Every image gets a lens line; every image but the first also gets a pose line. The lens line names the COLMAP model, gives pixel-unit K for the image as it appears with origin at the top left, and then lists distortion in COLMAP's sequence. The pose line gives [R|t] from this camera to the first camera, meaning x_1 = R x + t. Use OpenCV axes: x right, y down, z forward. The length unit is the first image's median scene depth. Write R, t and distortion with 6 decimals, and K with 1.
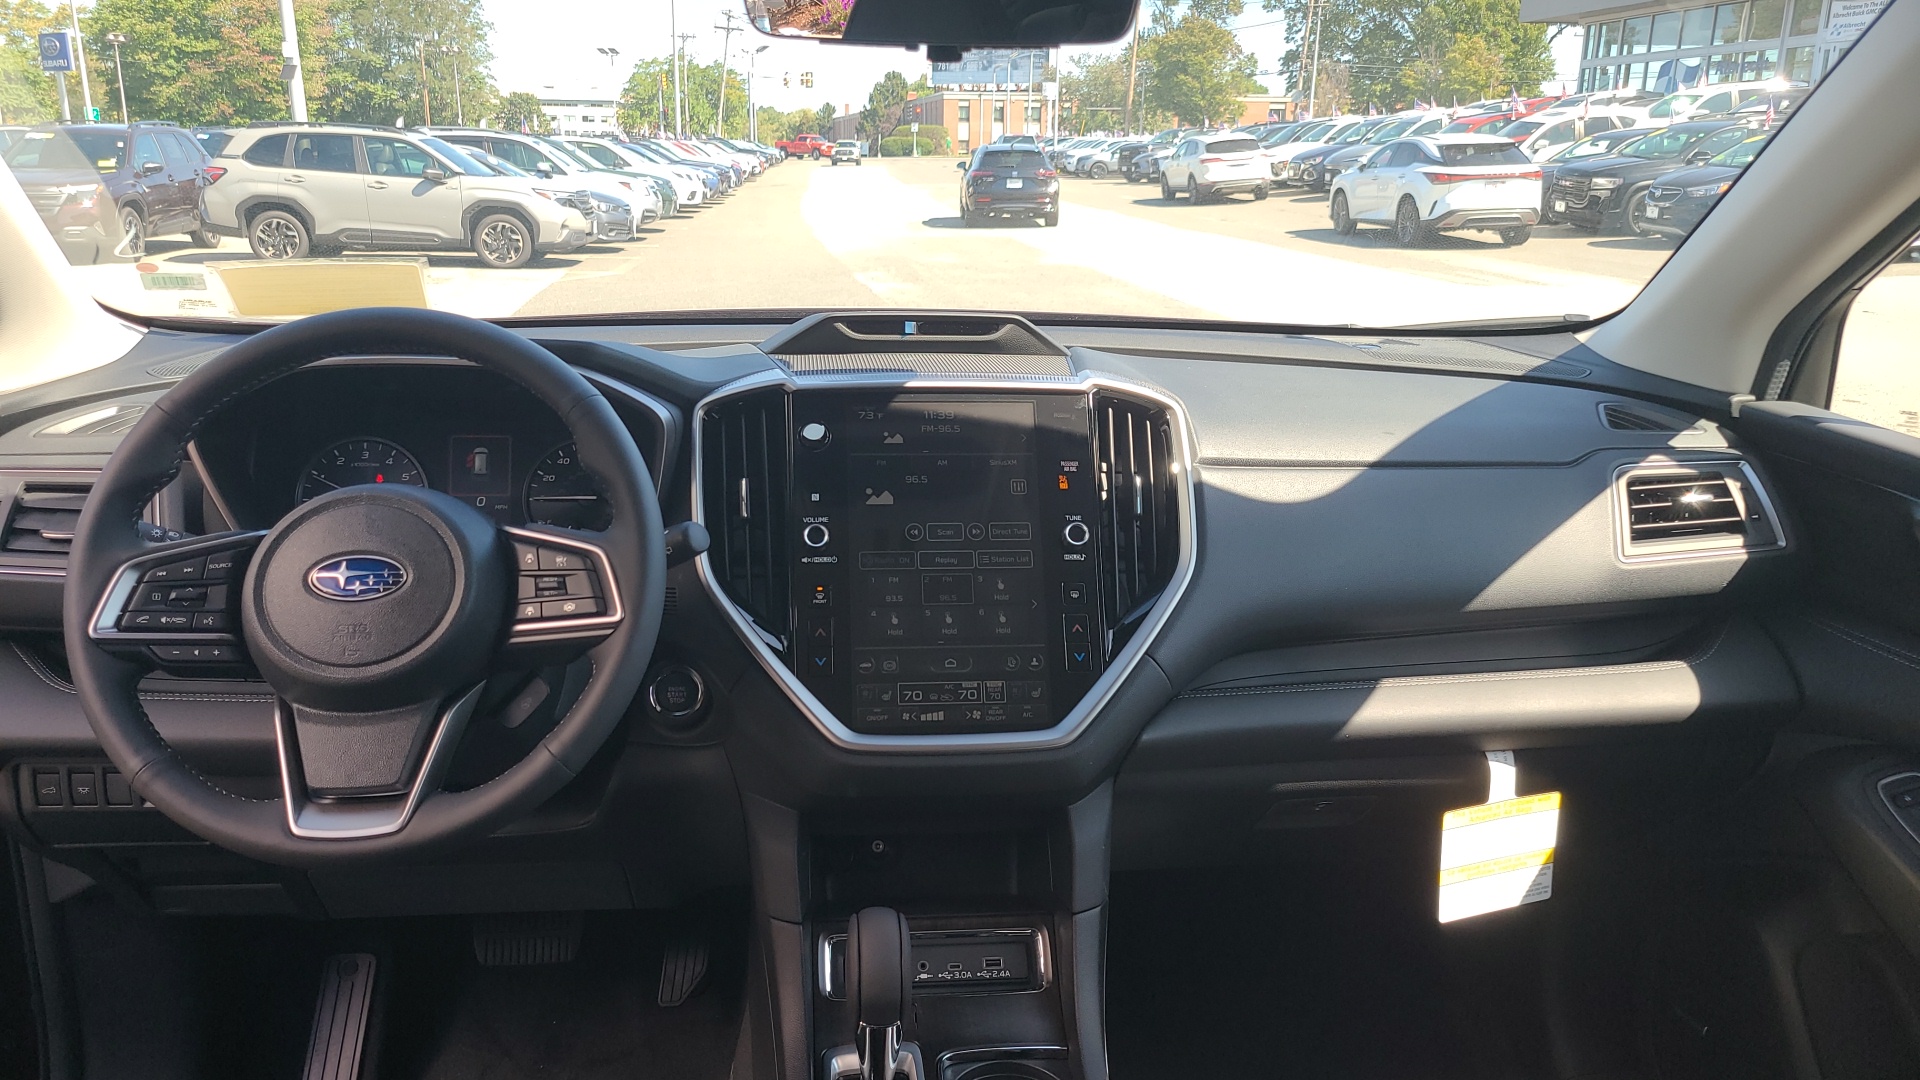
lens RADIAL K [[1456.4, 0, 963.2], [0, 1456.4, 546.6], [0, 0, 1]] dist [0.053517, -0.037307]
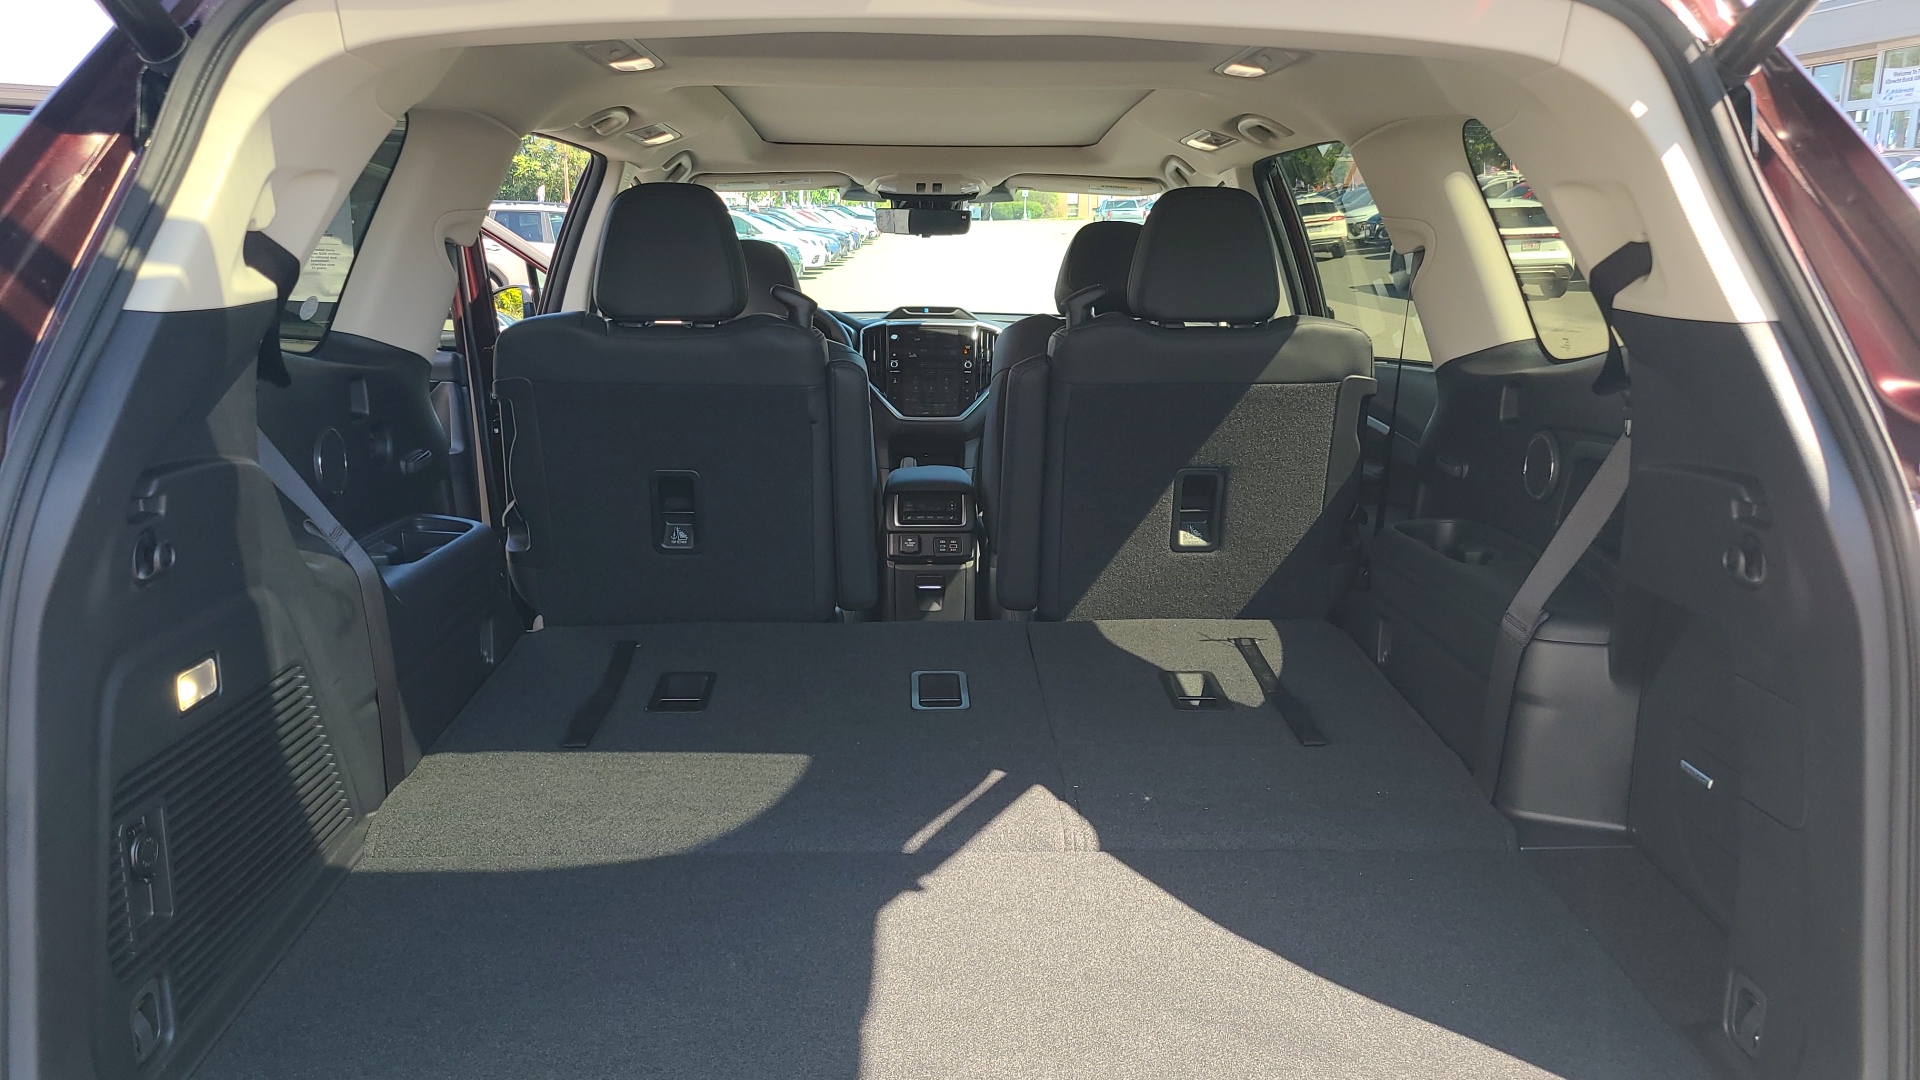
lens RADIAL K [[1440.1, 0, 957.1], [0, 1440.1, 534.1], [0, 0, 1]] dist [0.099312, -0.078692]
pose [[0.996849, 0.008635, -0.078846, 0.316248], [-0.012241, 0.998896, -0.045362, 0.534372], [0.078368, 0.046184, 0.995854, -2.350804]]
